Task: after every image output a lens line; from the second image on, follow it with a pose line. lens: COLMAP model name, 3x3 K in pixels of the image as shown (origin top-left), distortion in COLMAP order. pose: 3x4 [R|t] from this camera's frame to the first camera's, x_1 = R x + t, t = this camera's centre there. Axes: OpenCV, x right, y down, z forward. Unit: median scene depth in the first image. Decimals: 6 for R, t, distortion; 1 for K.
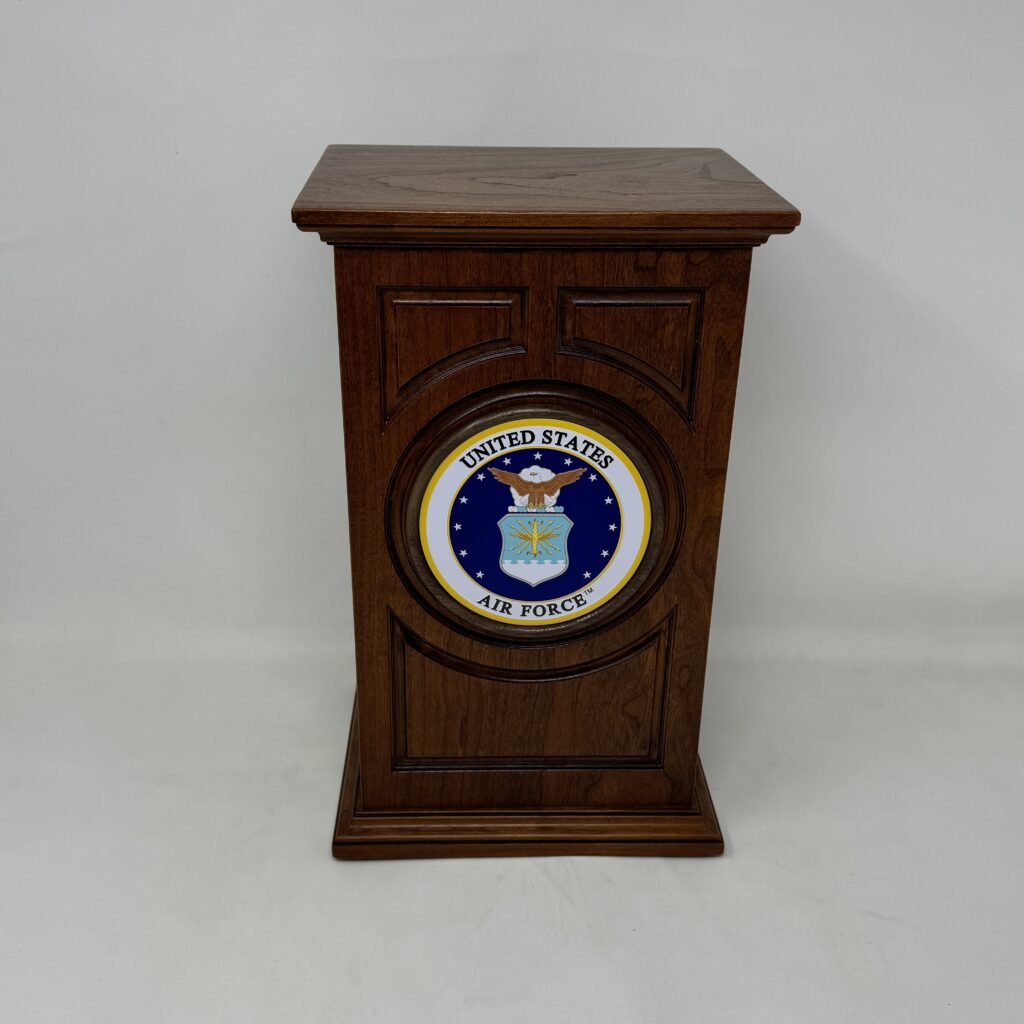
lens RADIAL K [[1149.4, 0, 512.0], [0, 1149.4, 512.0], [0, 0, 1]] dist [0.133367, -0.020653]
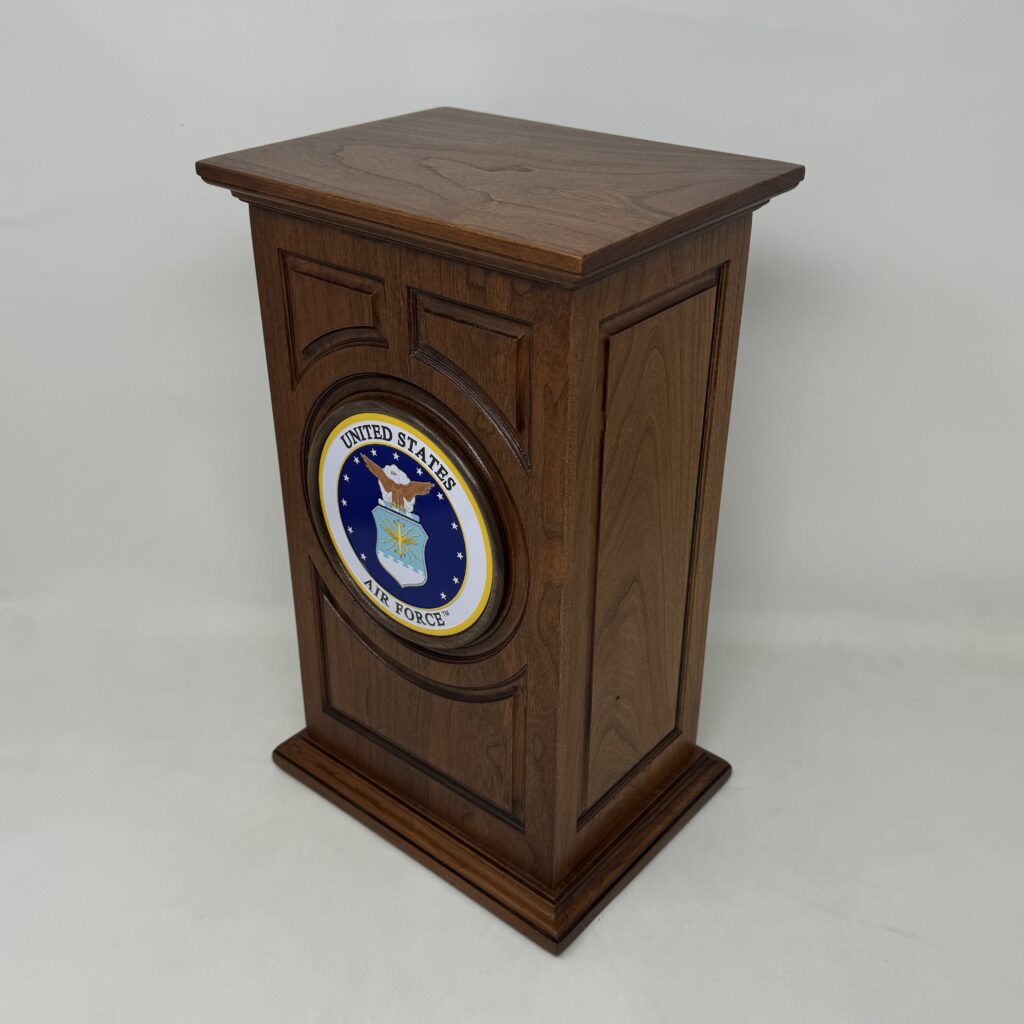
lens RADIAL K [[1149.4, 0, 512.0], [0, 1149.4, 512.0], [0, 0, 1]] dist [0.133367, -0.020653]
pose [[0.746062, 0.316530, -0.585832, 0.657259], [-0.284677, 0.946956, 0.149110, -0.171671], [0.601955, 0.055528, 0.796597, 0.291854]]
